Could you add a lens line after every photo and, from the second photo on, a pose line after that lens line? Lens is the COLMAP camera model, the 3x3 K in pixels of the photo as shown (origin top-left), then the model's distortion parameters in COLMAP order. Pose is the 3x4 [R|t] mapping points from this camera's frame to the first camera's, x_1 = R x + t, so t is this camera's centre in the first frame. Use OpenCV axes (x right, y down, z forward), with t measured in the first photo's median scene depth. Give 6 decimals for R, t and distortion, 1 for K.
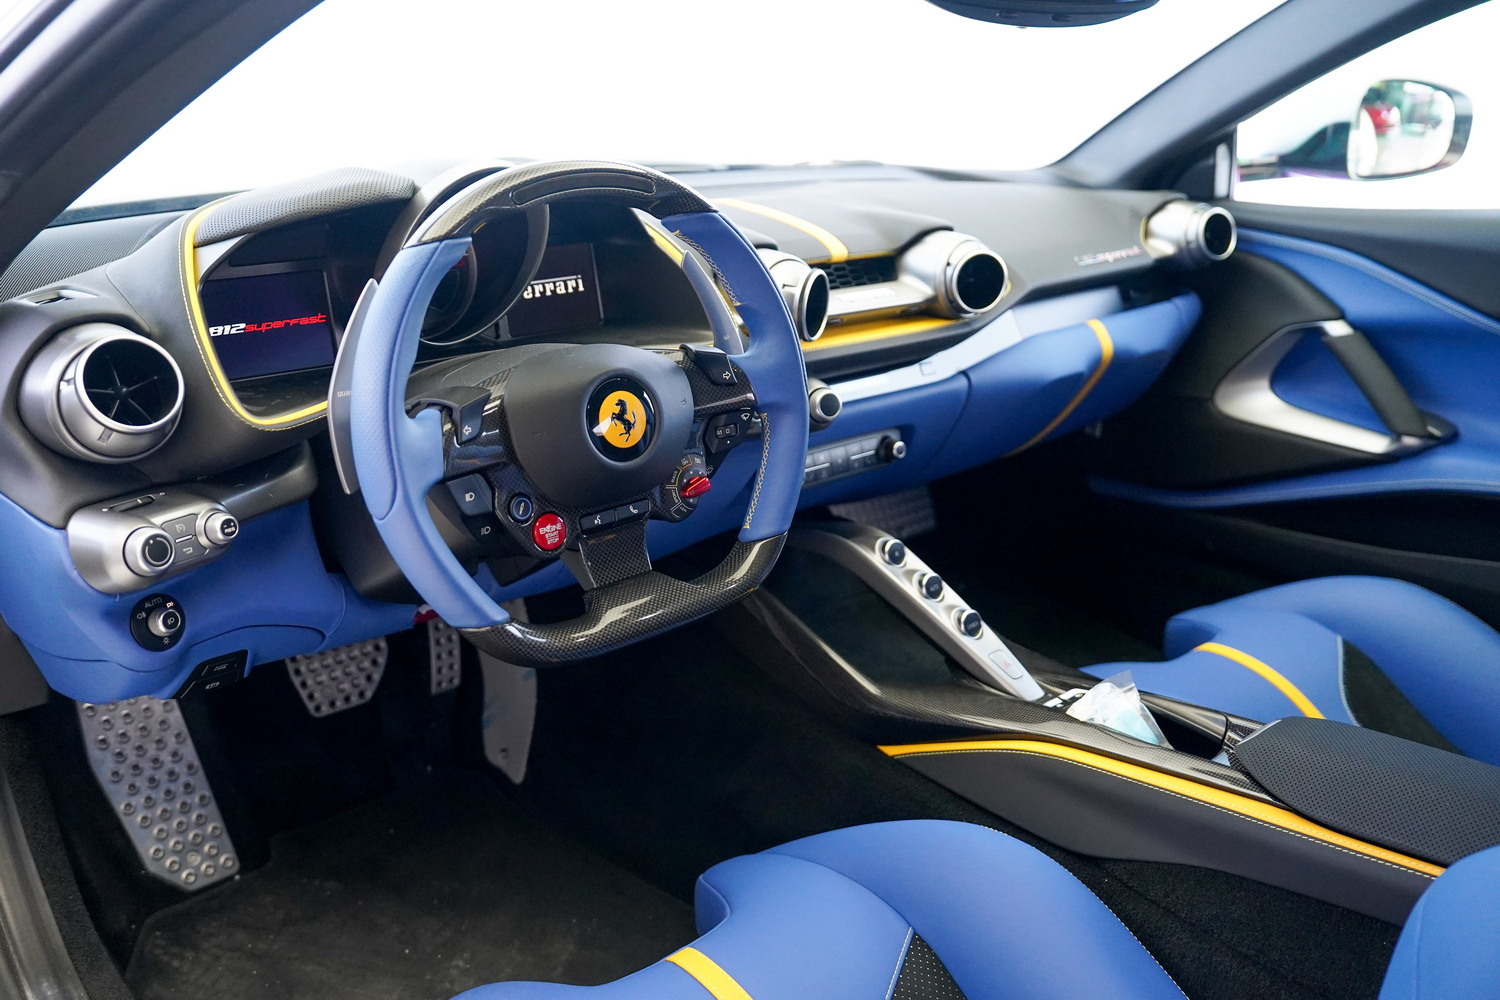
lens RADIAL K [[1272.1, 0, 750.0], [0, 1272.1, 500.0], [0, 0, 1]] dist [-0.067068, 0.140508]
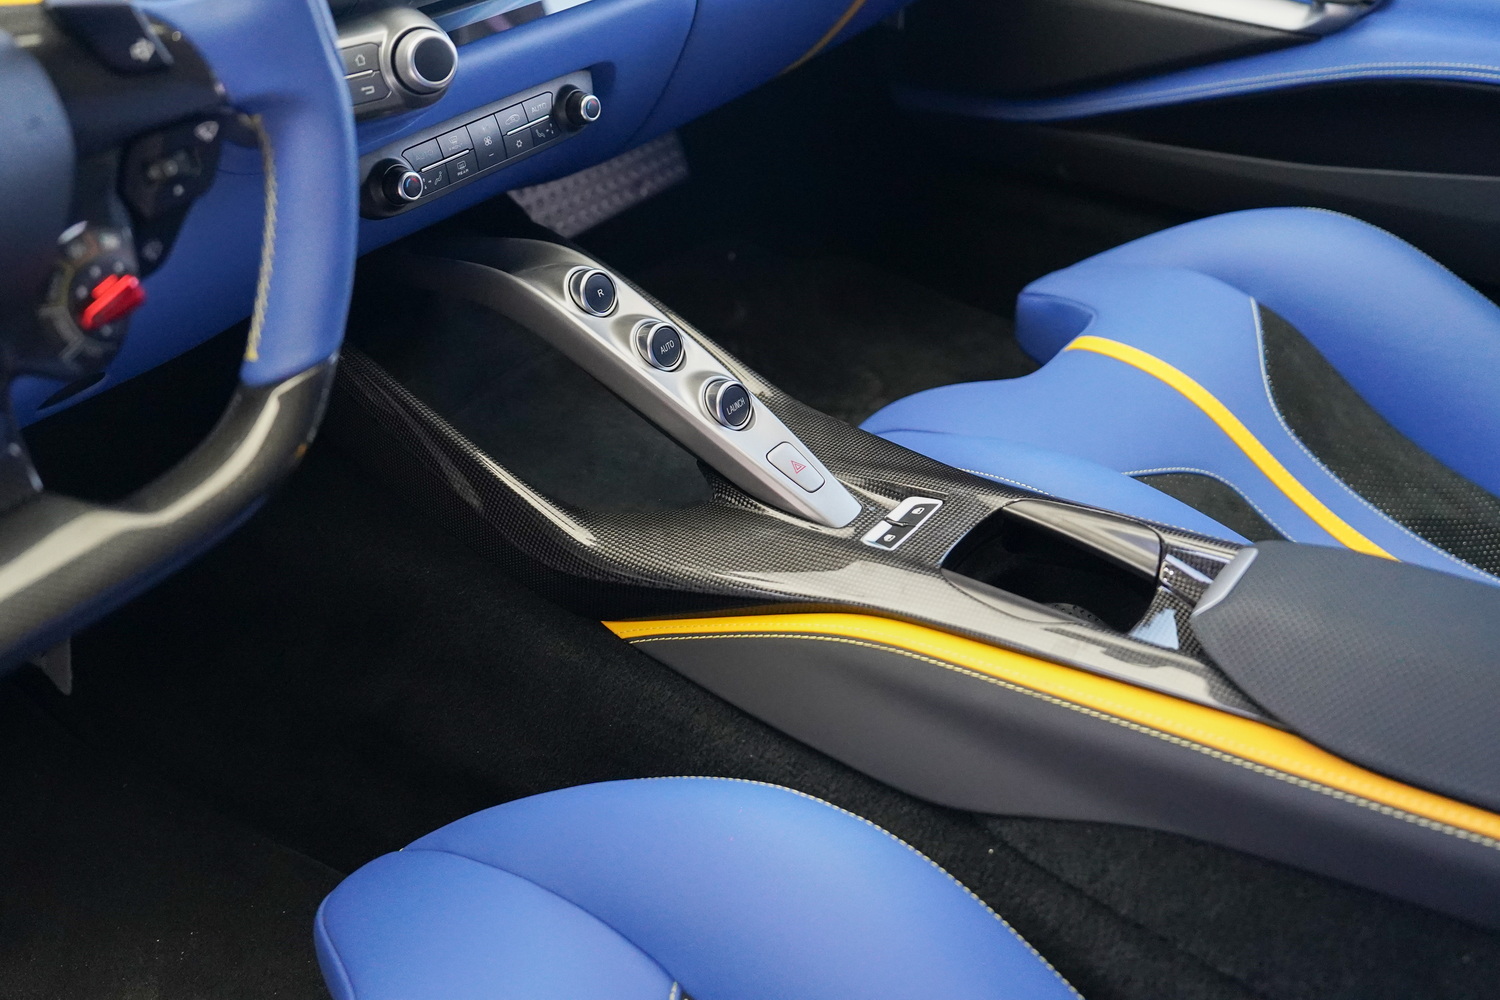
lens RADIAL K [[1427.7, 0, 779.8], [0, 1427.7, 390.8], [0, 0, 1]] dist [-0.060943, 0.018649]
pose [[0.977525, -0.130575, 0.165516, 0.082430], [0.092731, 0.971386, 0.218656, -0.052225], [-0.189331, -0.198393, 0.961662, 0.337563]]
